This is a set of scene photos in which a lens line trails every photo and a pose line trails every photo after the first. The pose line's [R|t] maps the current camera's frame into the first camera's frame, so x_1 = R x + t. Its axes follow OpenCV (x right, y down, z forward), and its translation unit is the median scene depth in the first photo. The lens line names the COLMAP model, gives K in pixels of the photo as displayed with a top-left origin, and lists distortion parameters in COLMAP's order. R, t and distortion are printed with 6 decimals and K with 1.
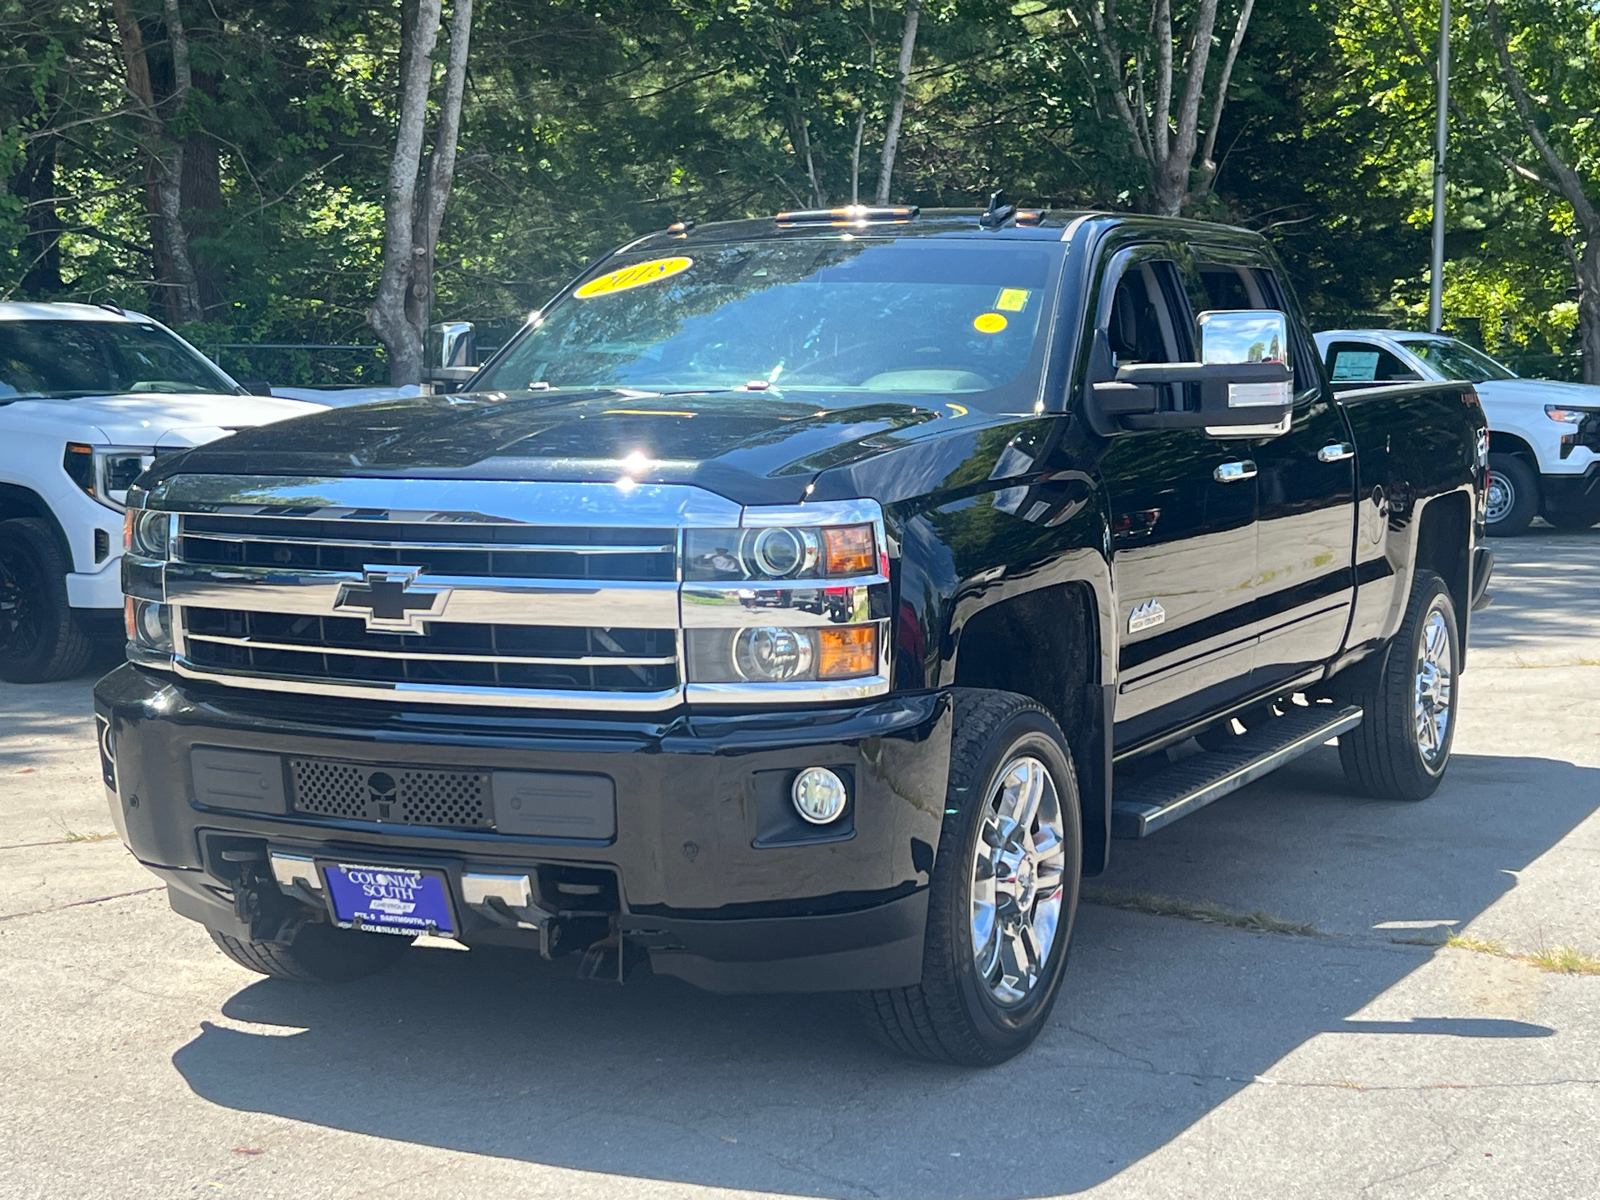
lens RADIAL K [[2562.9, 0, 797.6], [0, 2562.9, 636.4], [0, 0, 1]] dist [0.059705, -0.116869]
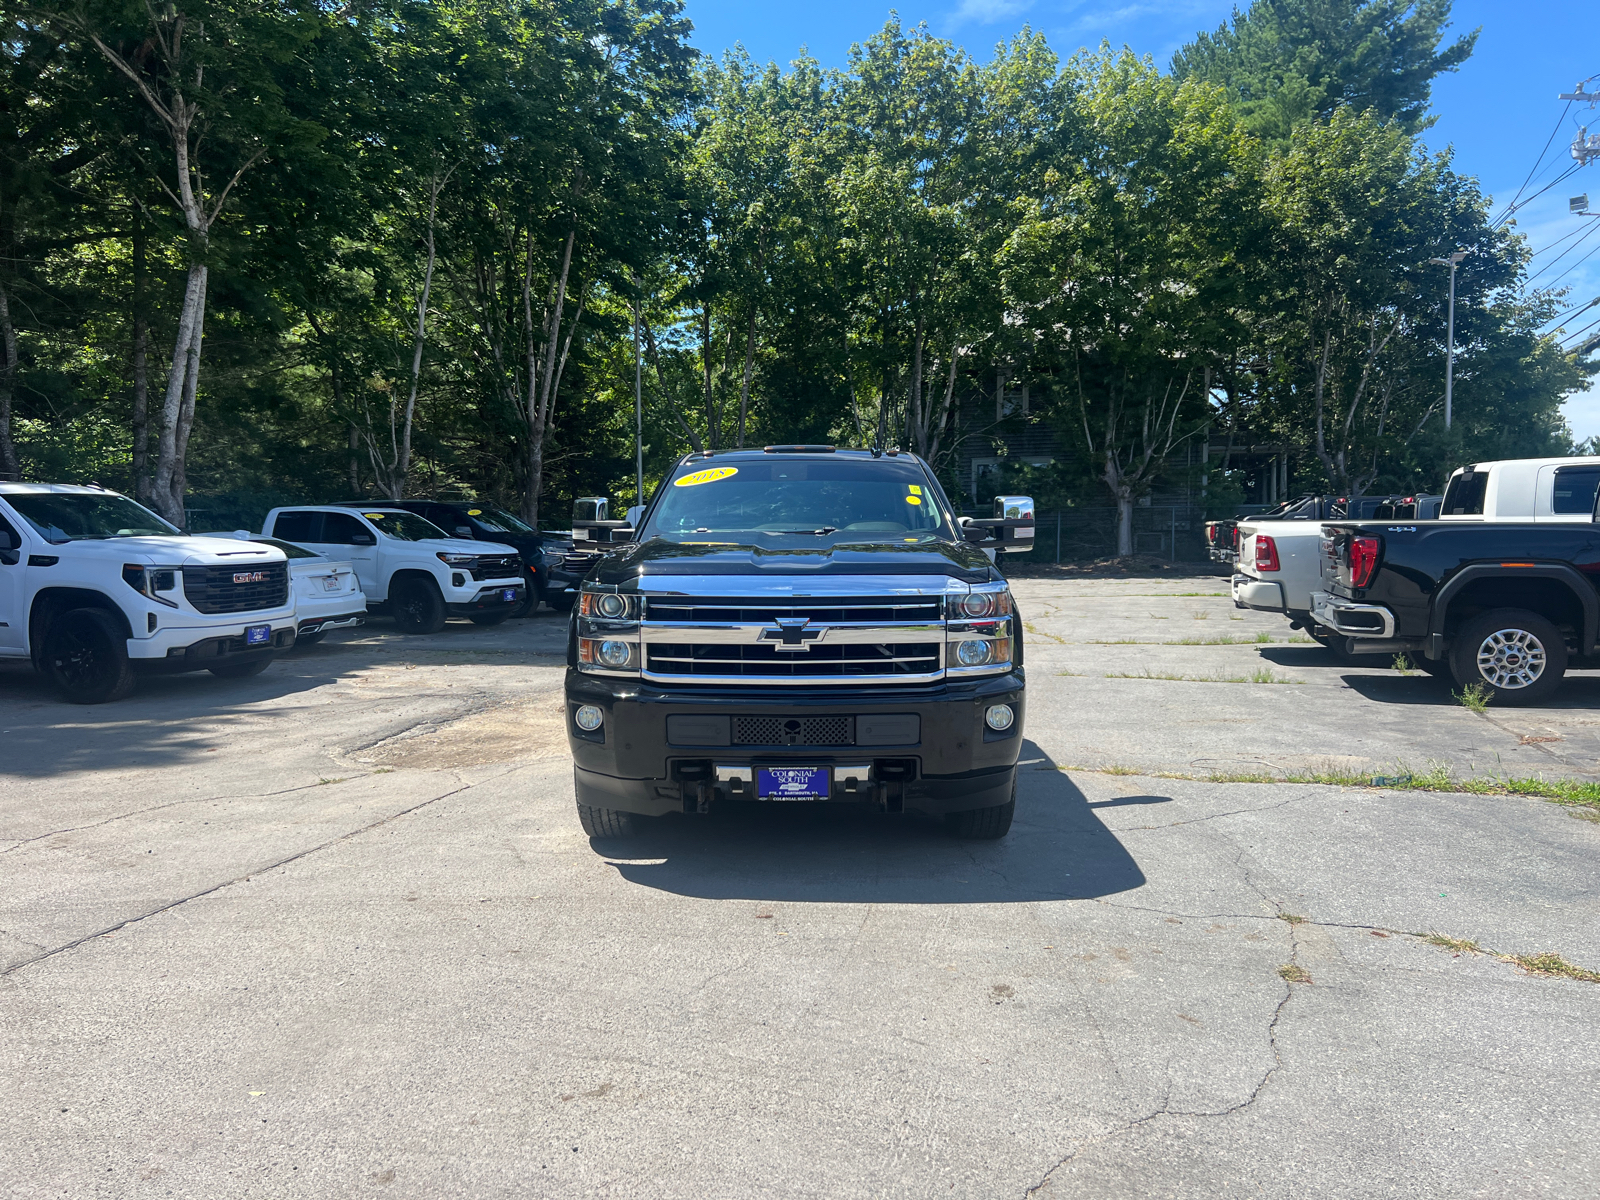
lens RADIAL K [[1225.6, 0, 793.6], [0, 1225.6, 599.0], [0, 0, 1]] dist [0.053628, -0.071683]
pose [[0.902876, -0.026429, 0.429088, -0.523236], [0.044348, 0.998509, -0.031814, -0.010594], [-0.427607, 0.047754, 0.902702, 0.116328]]
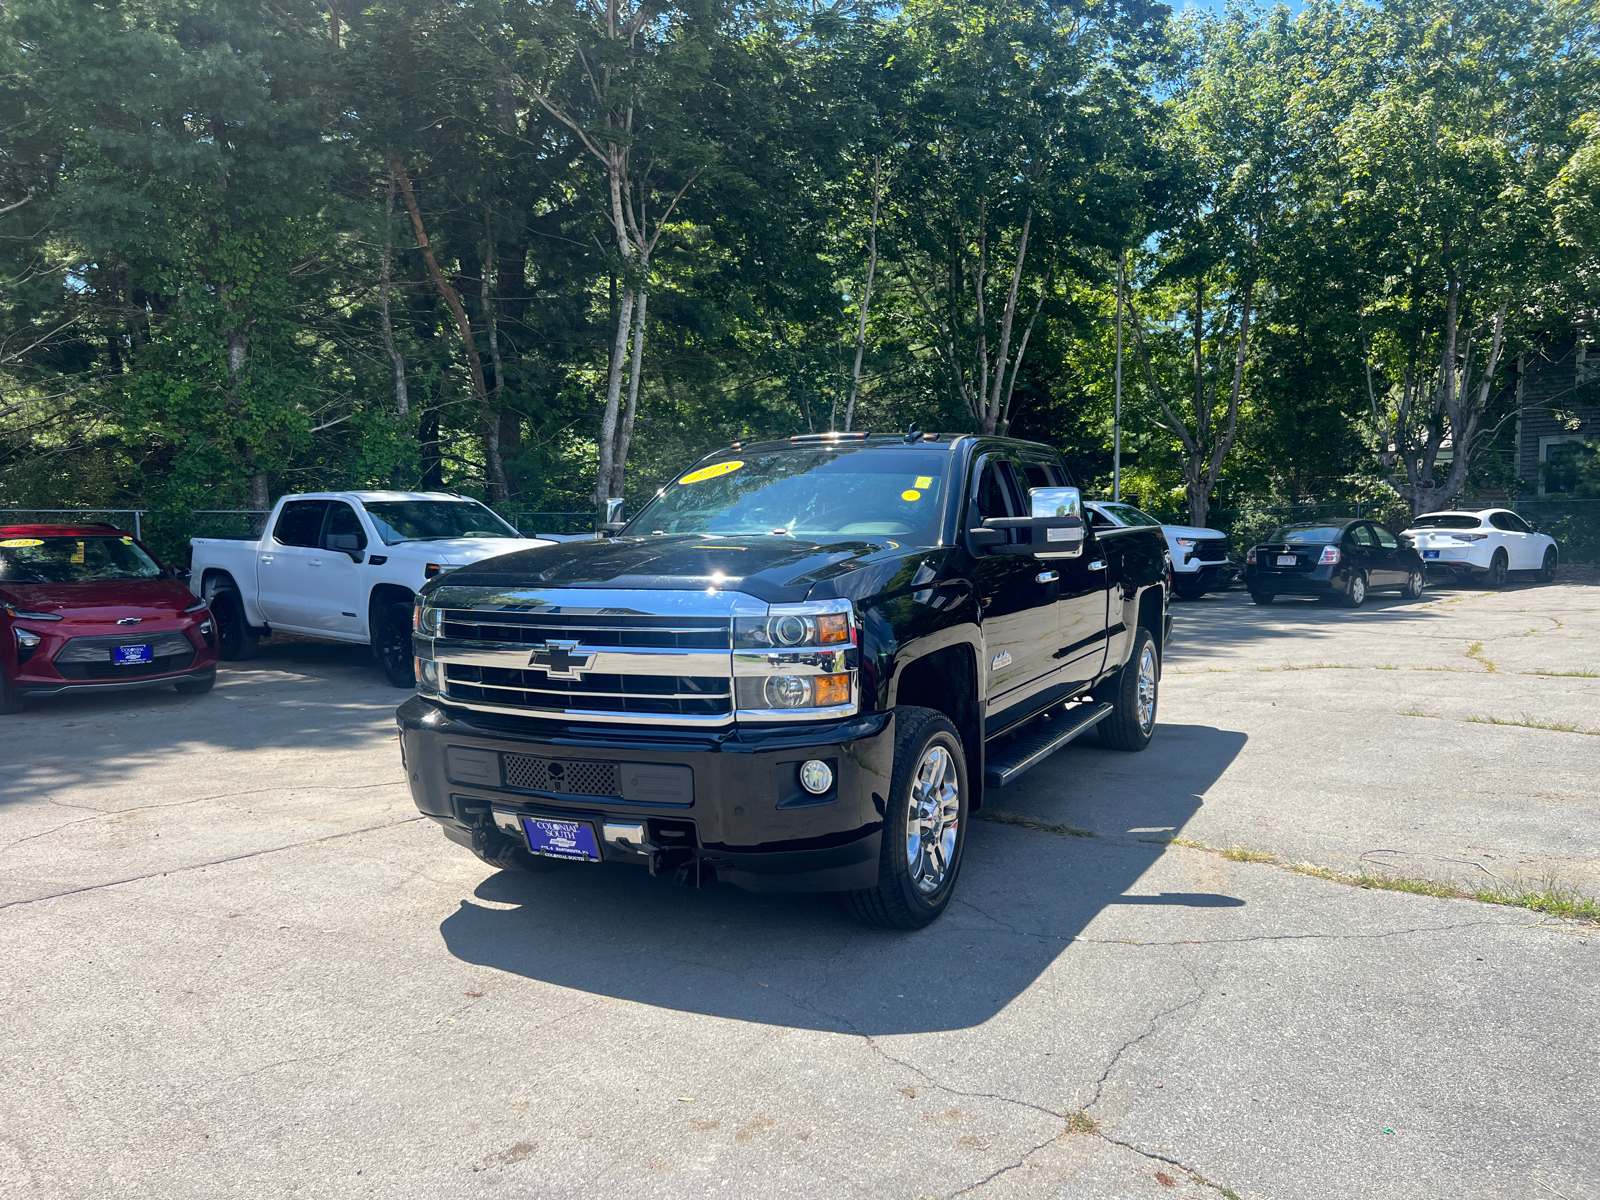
lens RADIAL K [[1222.8, 0, 799.8], [0, 1222.8, 610.6], [0, 0, 1]] dist [0.018073, -0.003632]
pose [[0.999958, -0.007539, -0.005133, 0.002355], [0.007370, 0.999461, -0.032005, -0.018283], [0.005371, 0.031966, 0.999475, 0.179724]]
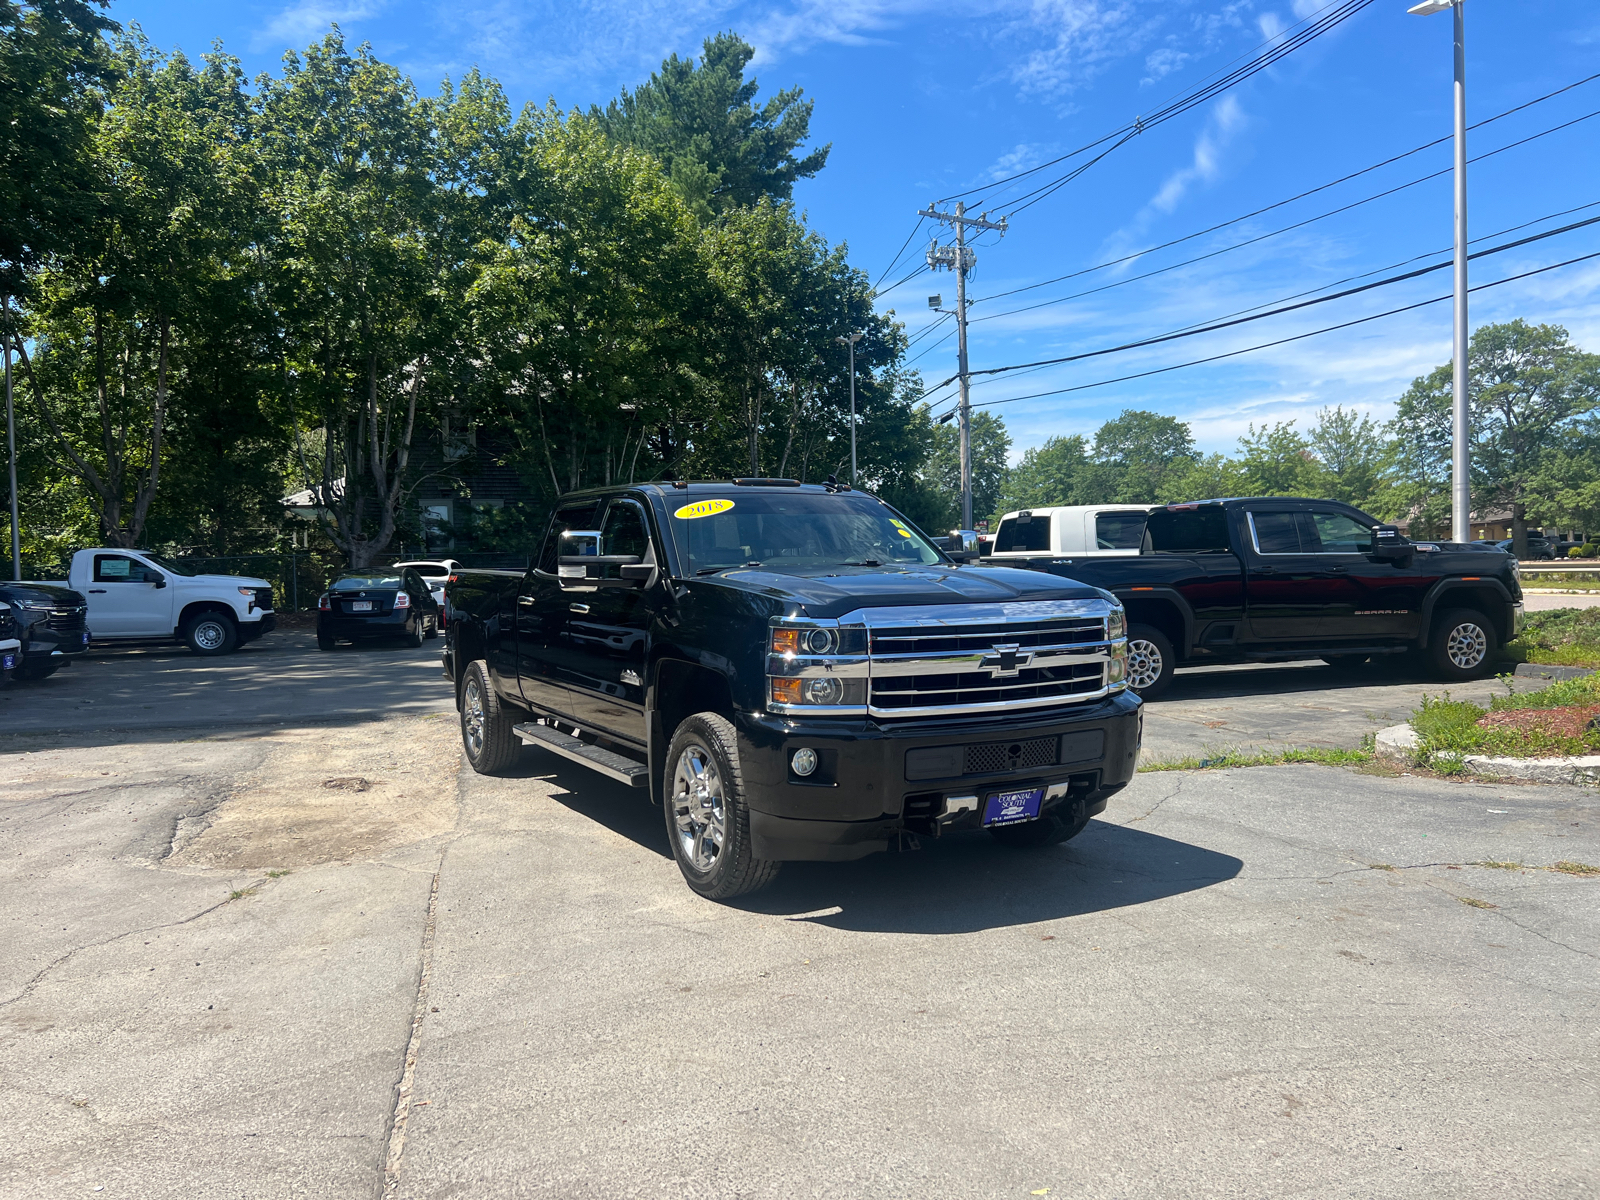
lens RADIAL K [[1215.4, 0, 808.5], [0, 1215.4, 601.1], [0, 0, 1]] dist [0.049286, -0.054127]
pose [[0.560009, -0.033028, 0.827828, -0.970463], [0.098793, 0.994738, -0.027144, -0.047129], [-0.822575, 0.096985, 0.560325, 0.528818]]
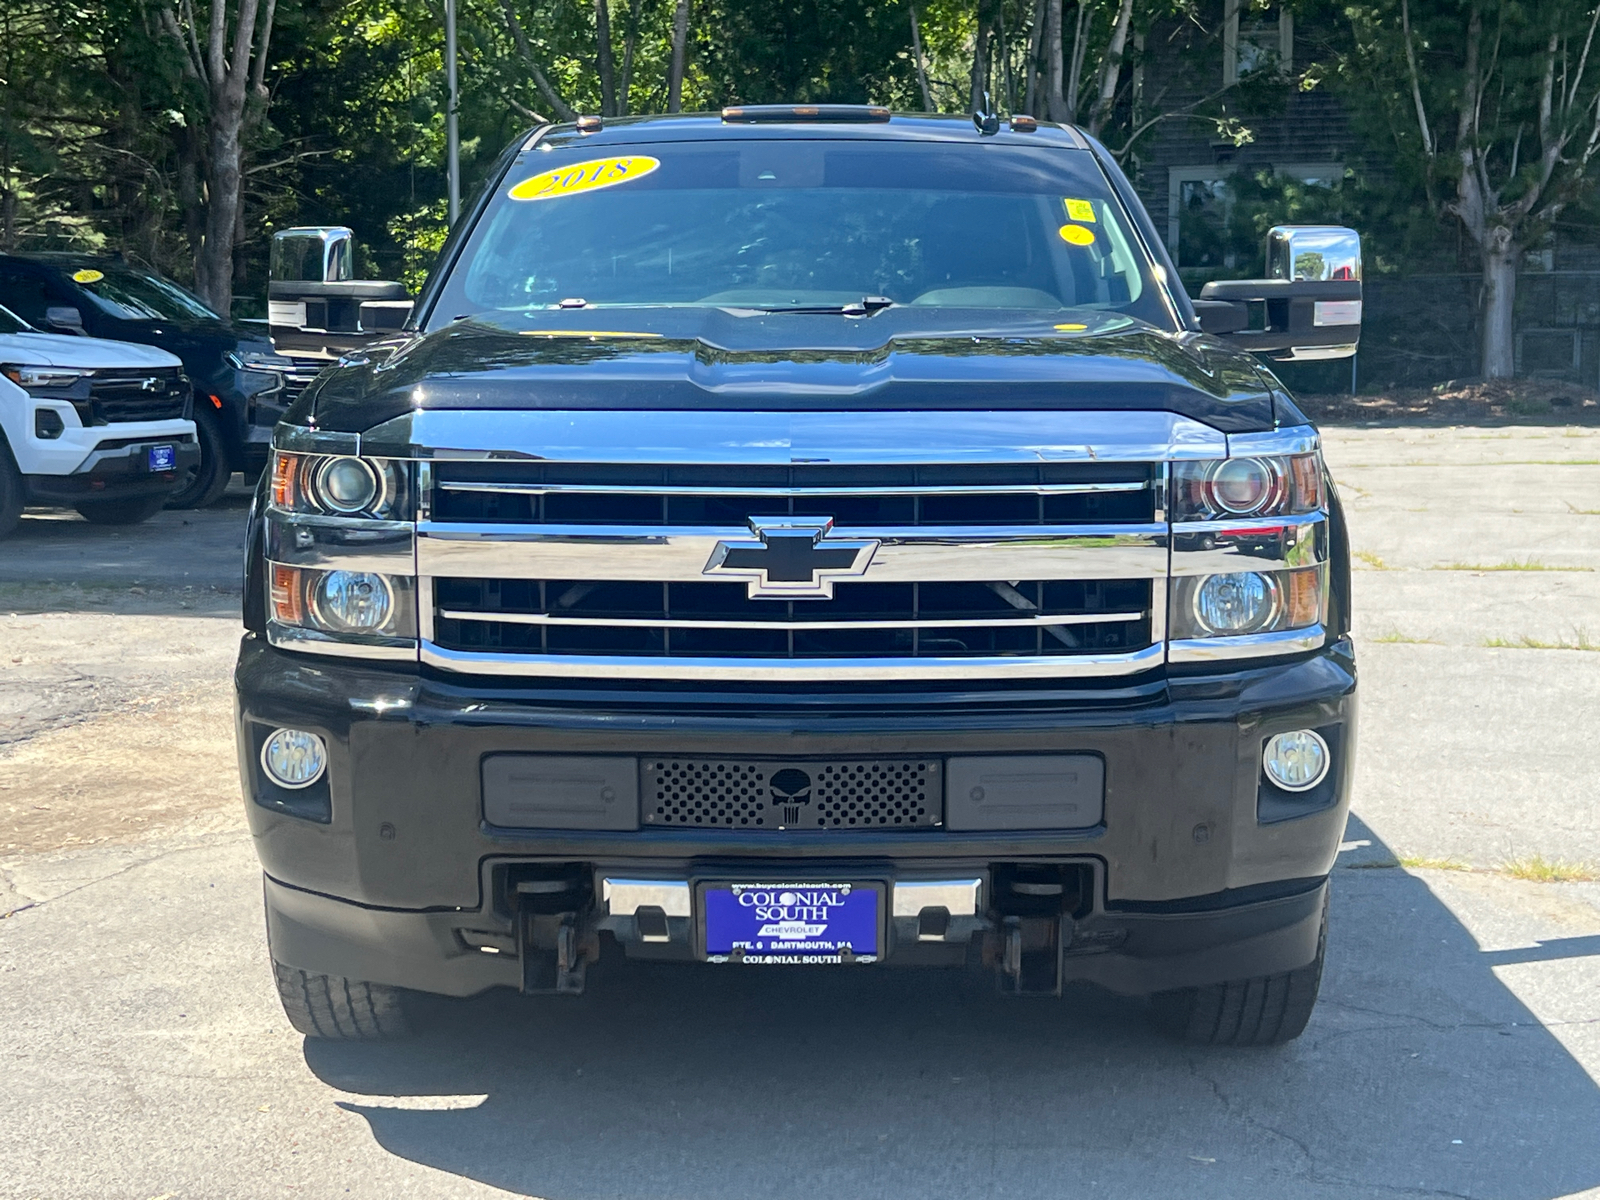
lens RADIAL K [[2556.5, 0, 800.0], [0, 2556.5, 600.0], [0, 0, 1]] dist [0.094223, -0.127200]
pose [[0.900293, -0.045683, 0.432880, -0.467617], [0.041375, 0.998956, 0.019373, -0.015166], [-0.433313, 0.000469, 0.901244, 0.240085]]
